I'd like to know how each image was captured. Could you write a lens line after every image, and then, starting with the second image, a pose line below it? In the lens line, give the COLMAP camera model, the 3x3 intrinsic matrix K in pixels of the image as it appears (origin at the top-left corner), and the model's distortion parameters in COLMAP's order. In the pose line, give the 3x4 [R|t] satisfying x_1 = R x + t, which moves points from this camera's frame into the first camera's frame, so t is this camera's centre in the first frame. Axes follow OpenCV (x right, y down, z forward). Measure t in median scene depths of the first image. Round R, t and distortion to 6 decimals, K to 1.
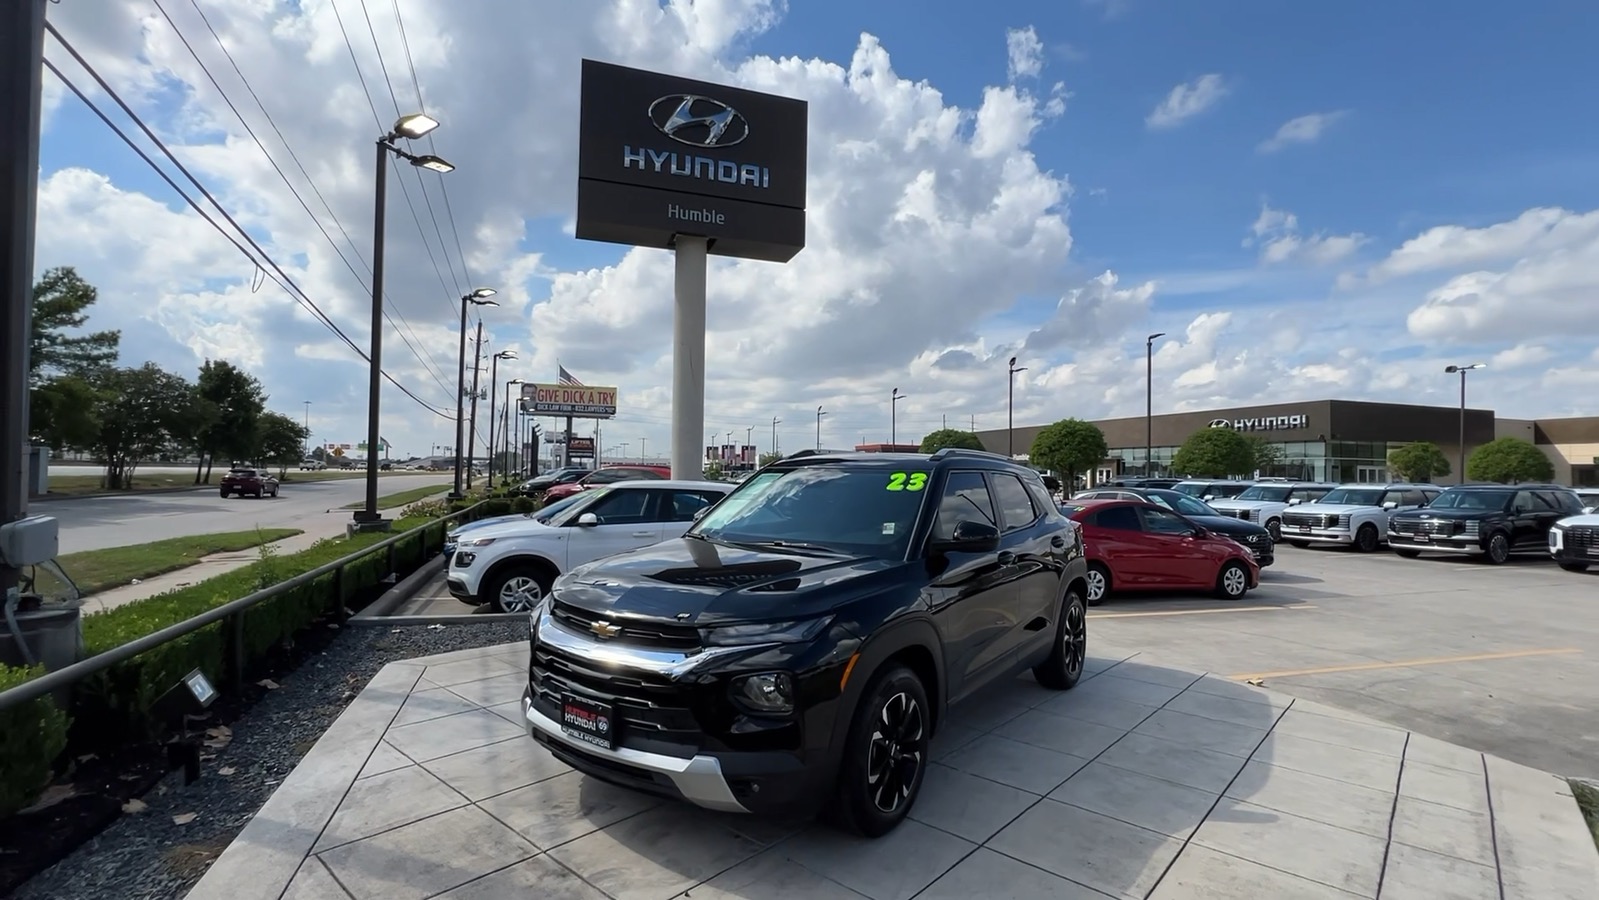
lens RADIAL K [[734.5, 0, 803.1], [0, 734.5, 456.4], [0, 0, 1]] dist [-0.001993, 0.002086]
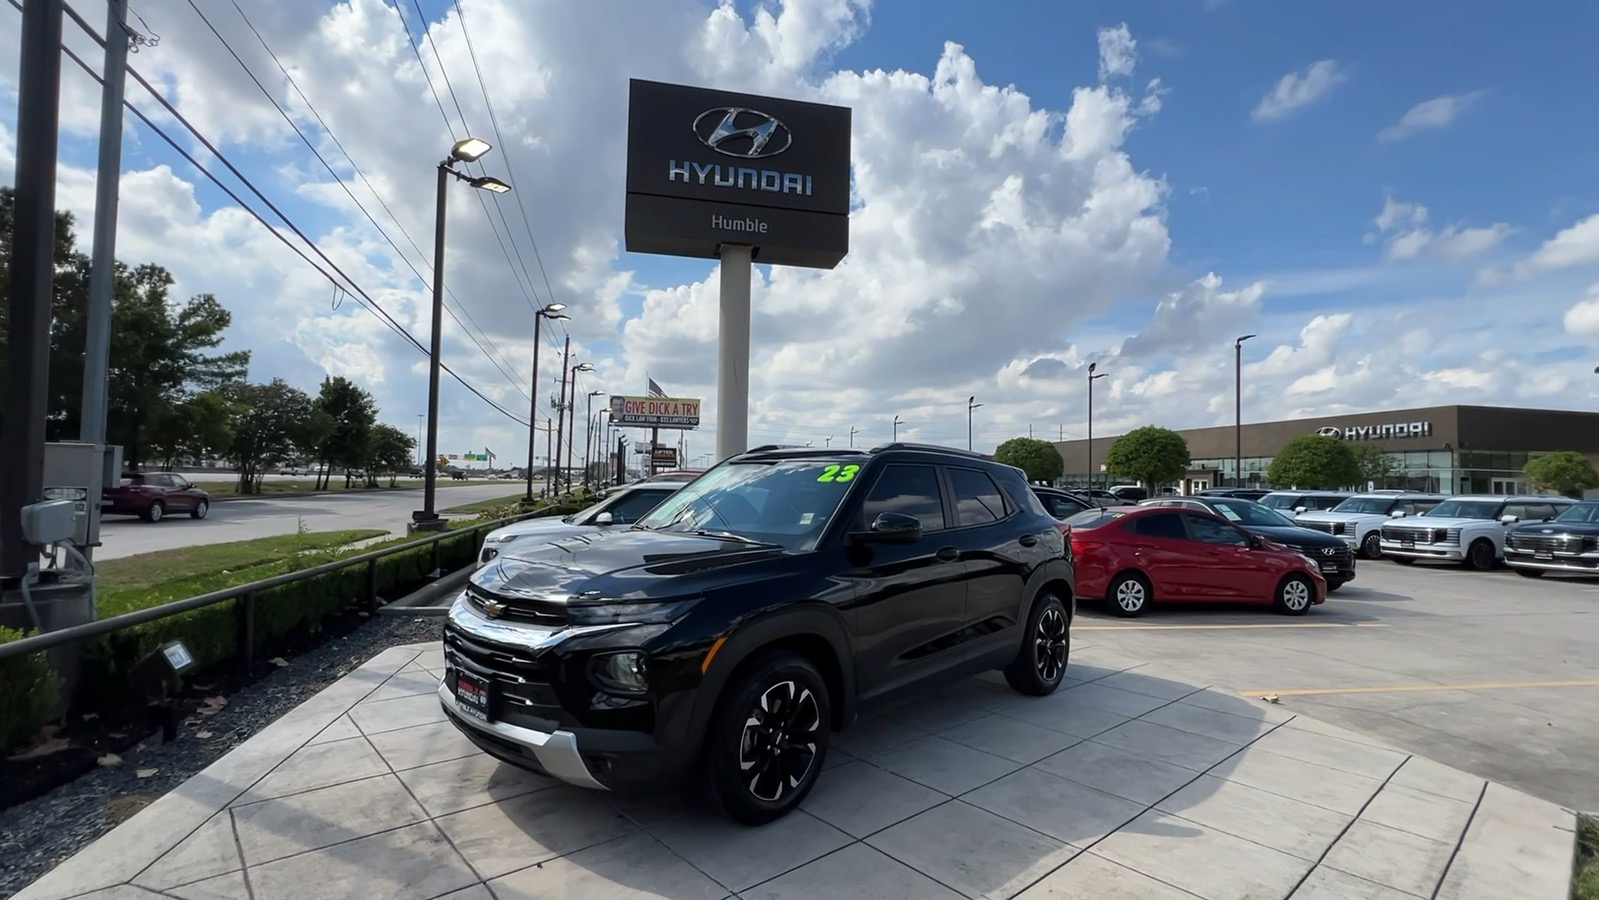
lens RADIAL K [[734.5, 0, 802.3], [0, 734.5, 455.1], [0, 0, 1]] dist [-0.001993, 0.002086]
pose [[0.993207, 0.000686, -0.116363, 0.025815], [-0.002649, 0.999857, -0.016713, 0.003397], [0.116334, 0.016908, 0.993066, 0.001630]]
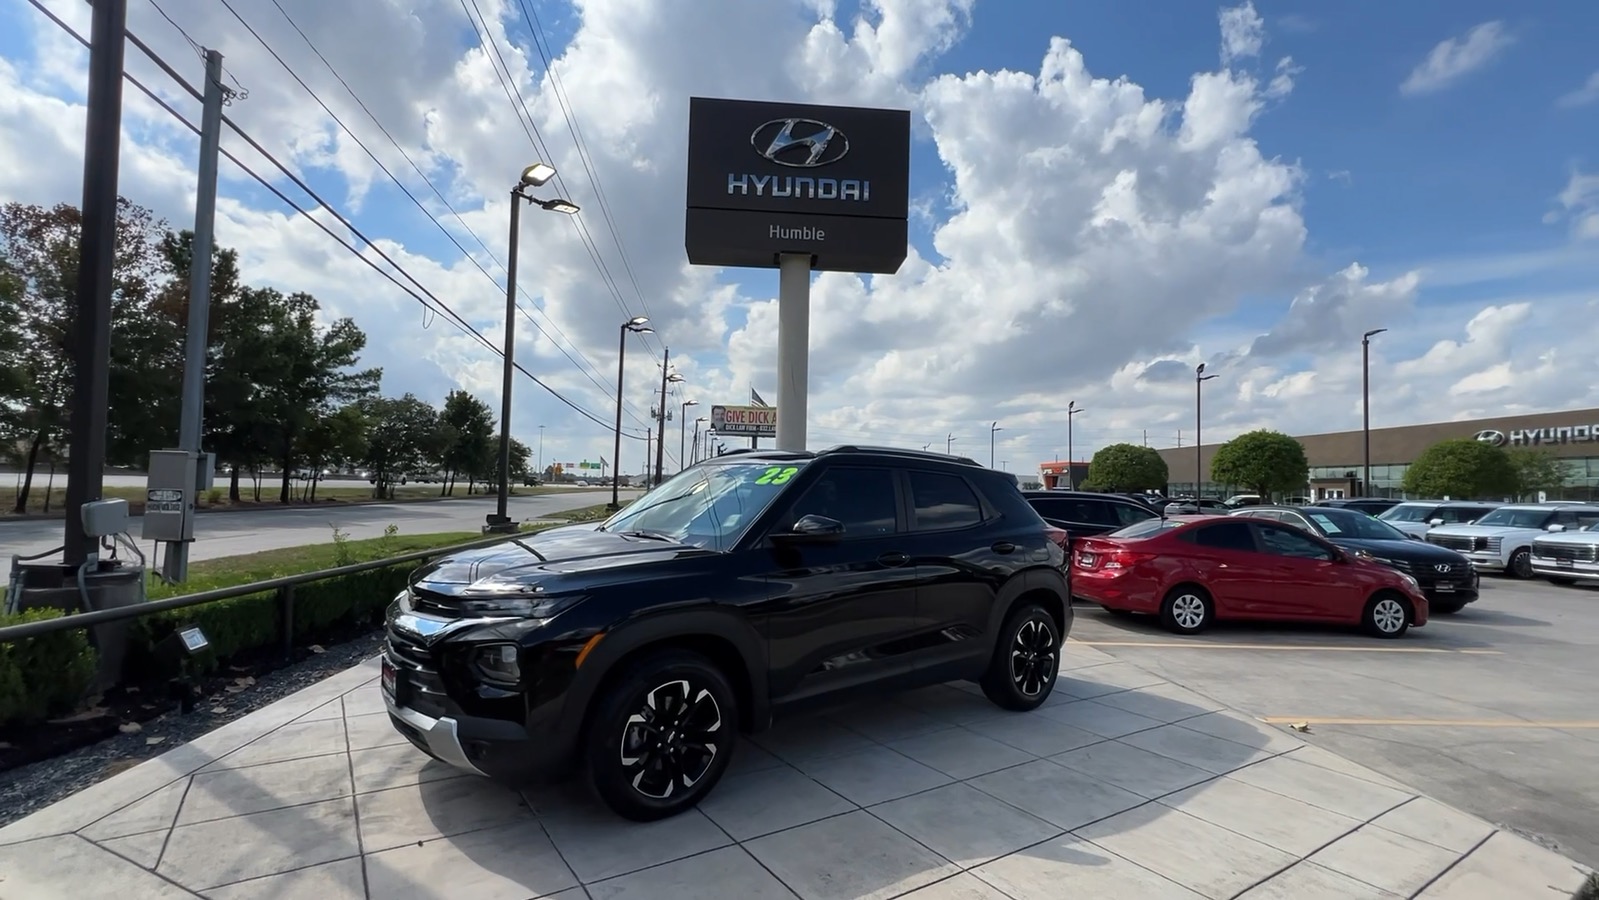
lens RADIAL K [[734.5, 0, 801.6], [0, 734.5, 452.8], [0, 0, 1]] dist [-0.001993, 0.002086]
pose [[0.966895, -0.004415, -0.255136, 0.052843], [-0.003486, 0.999528, -0.030507, 0.004331], [0.255150, 0.030387, 0.966424, 0.006931]]
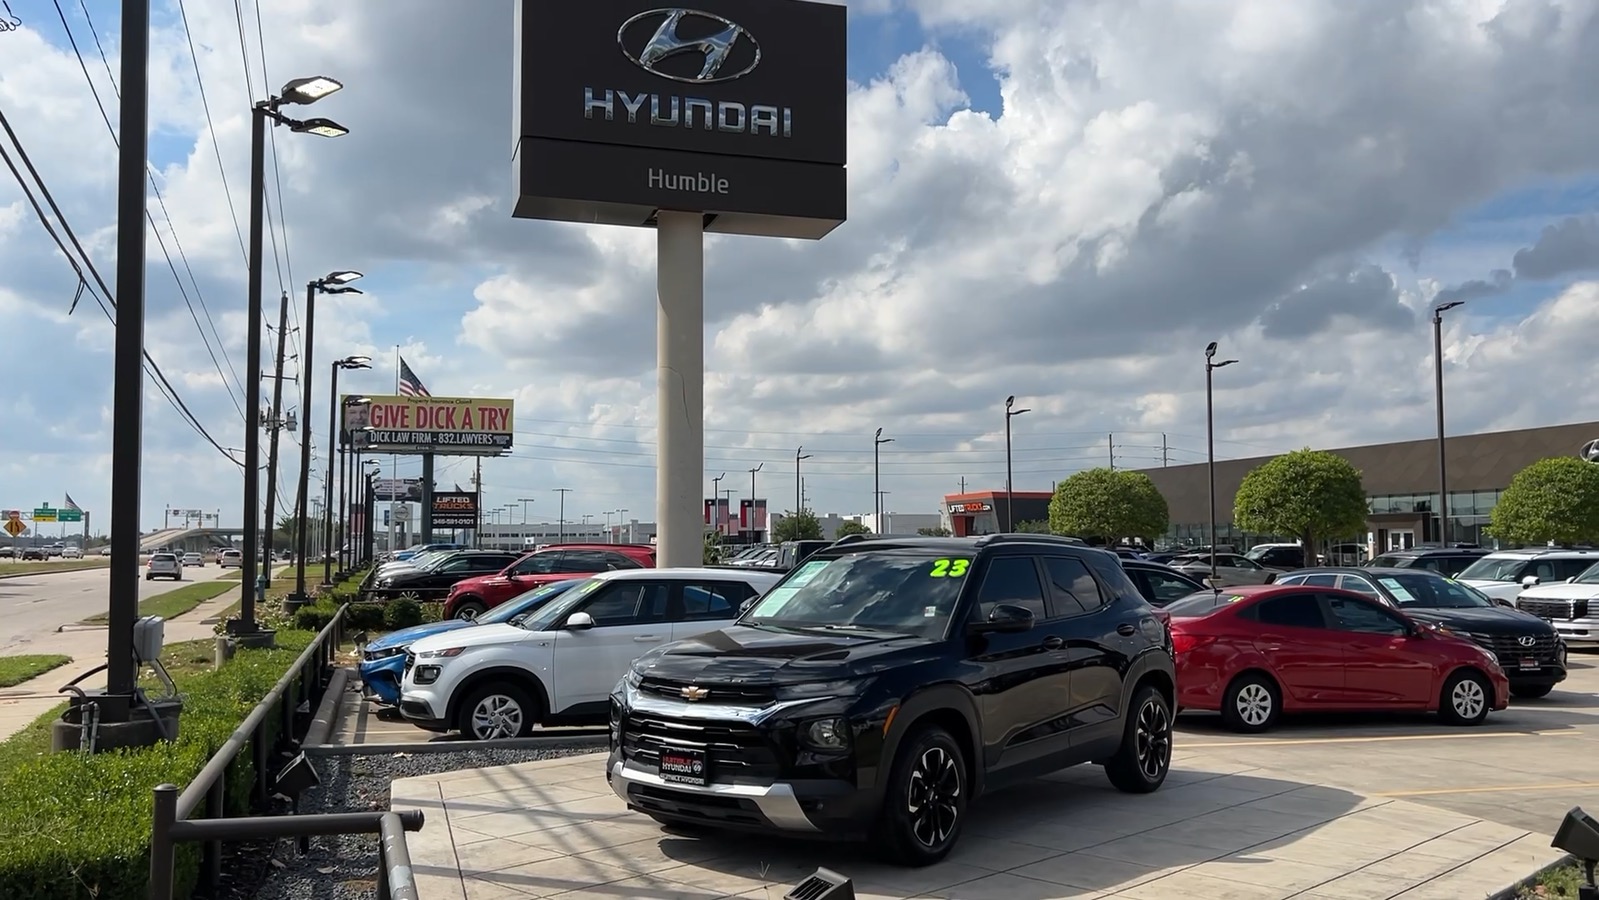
lens RADIAL K [[1380.7, 0, 804.3], [0, 1380.7, 452.3], [0, 0, 1]] dist [0.073276, -0.116485]
pose [[0.999271, -0.020336, -0.032296, 0.000077], [0.018833, 0.998757, -0.046154, -0.005493], [0.033195, 0.045513, 0.998412, -0.123070]]
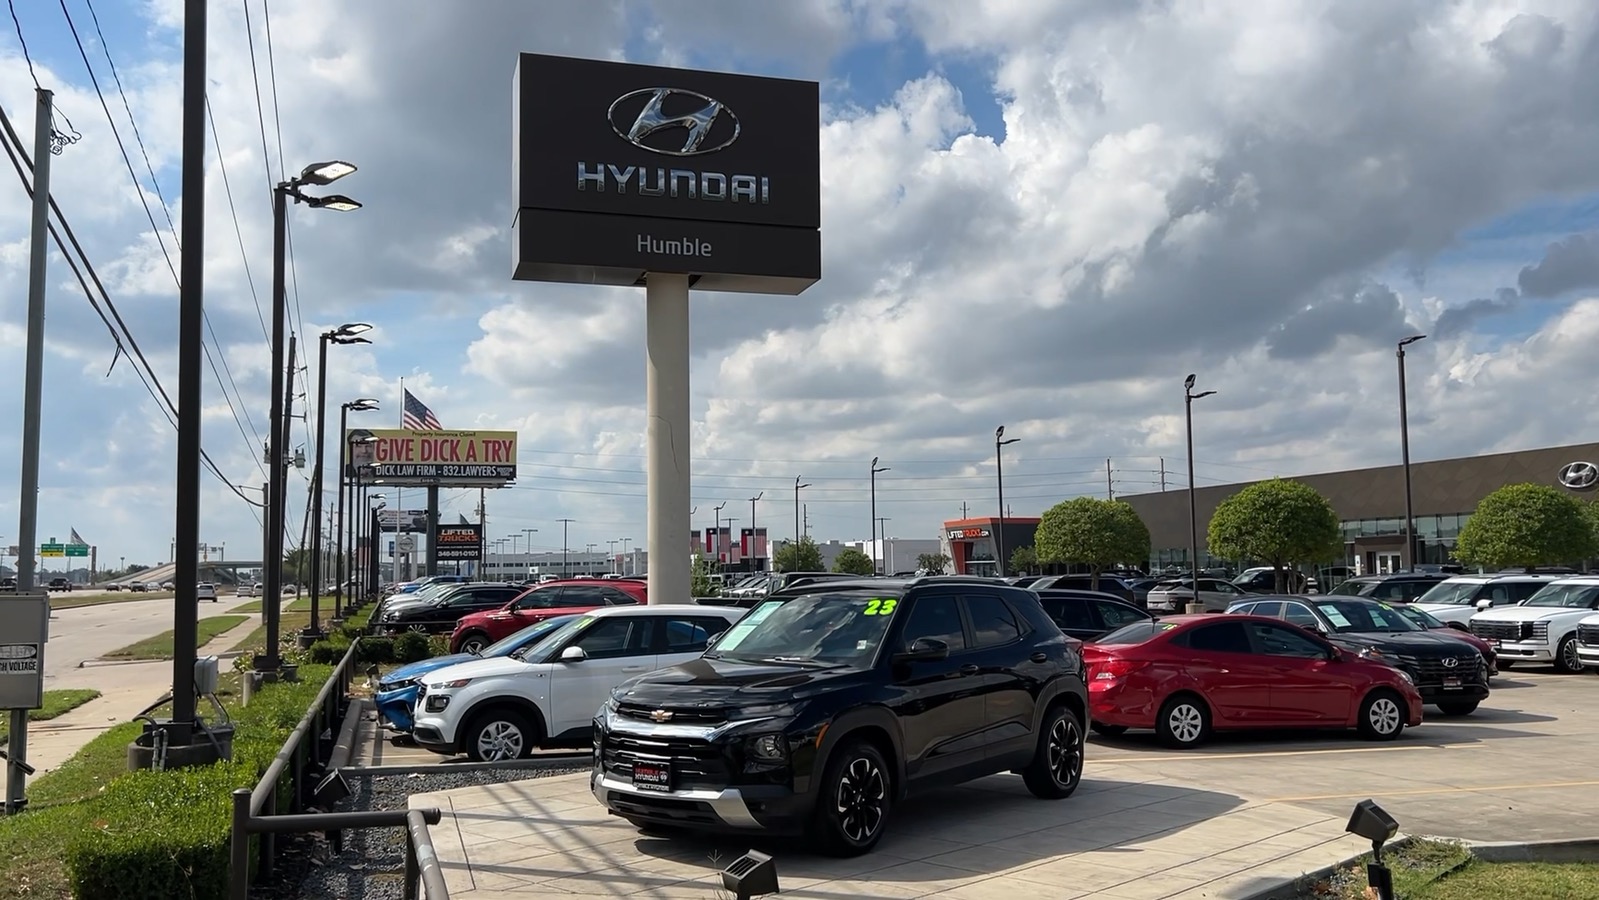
lens RADIAL K [[1380.7, 0, 806.8], [0, 1380.7, 452.2], [0, 0, 1]] dist [0.073276, -0.116485]
pose [[0.998958, -0.031648, -0.032886, 0.012671], [0.029463, 0.997456, -0.064914, -0.010009], [0.034857, 0.063878, 0.997349, -0.168742]]
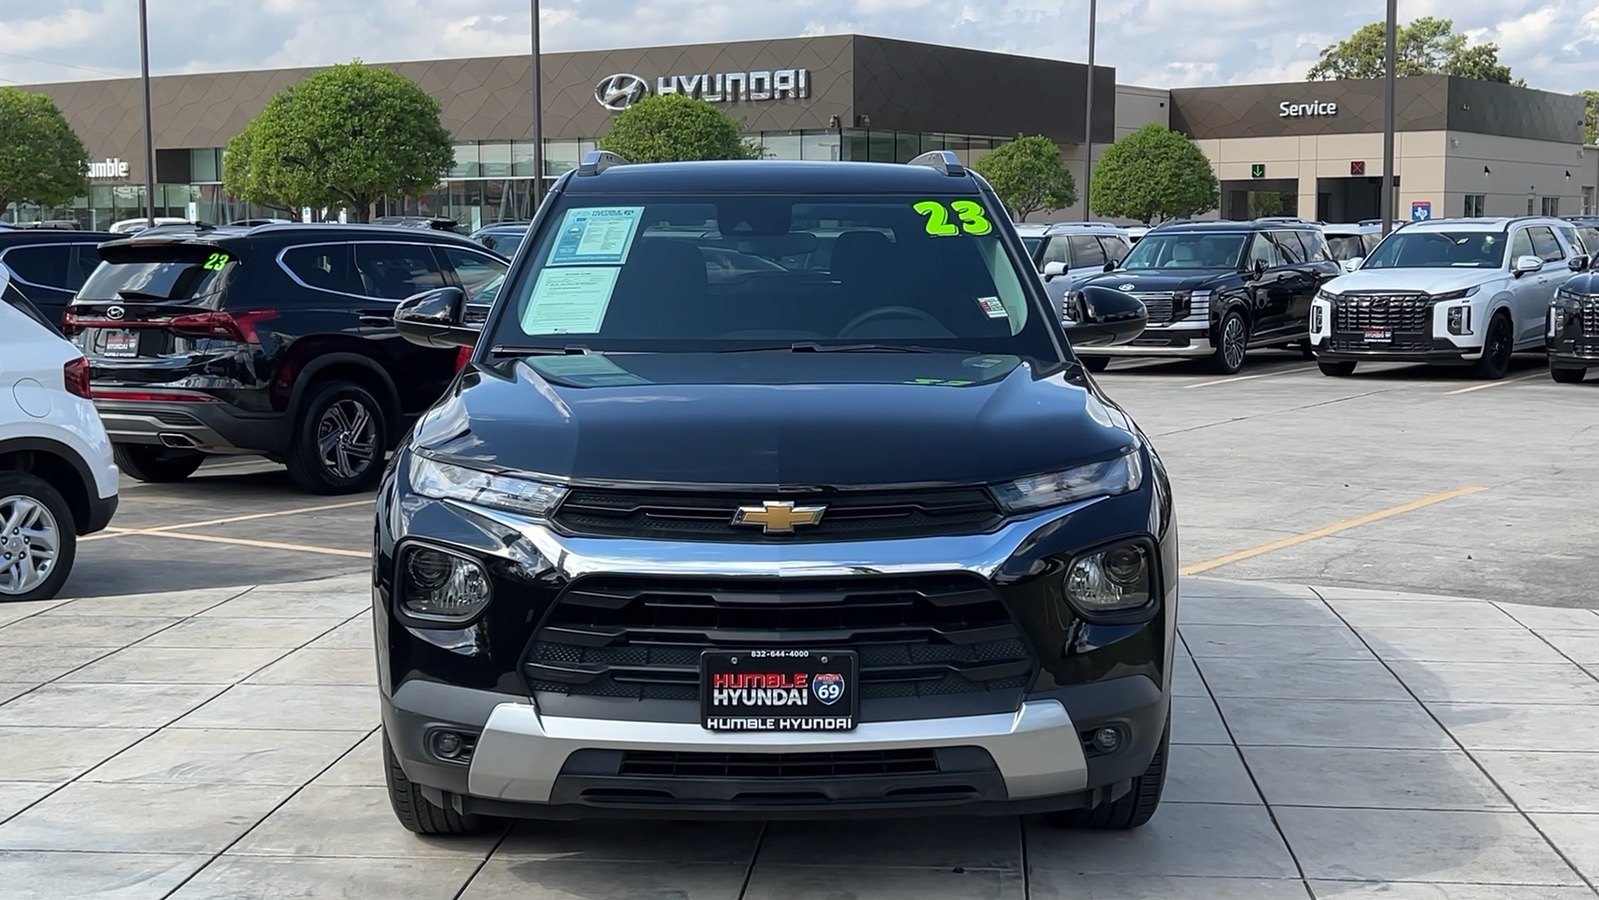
lens RADIAL K [[2113.5, 0, 803.4], [0, 2113.5, 451.5], [0, 0, 1]] dist [0.090098, 0.000000]
pose [[0.803269, -0.080565, 0.590143, -0.101273], [0.001560, 0.991091, 0.133179, -0.000133], [-0.595615, -0.106058, 0.796238, -0.014519]]
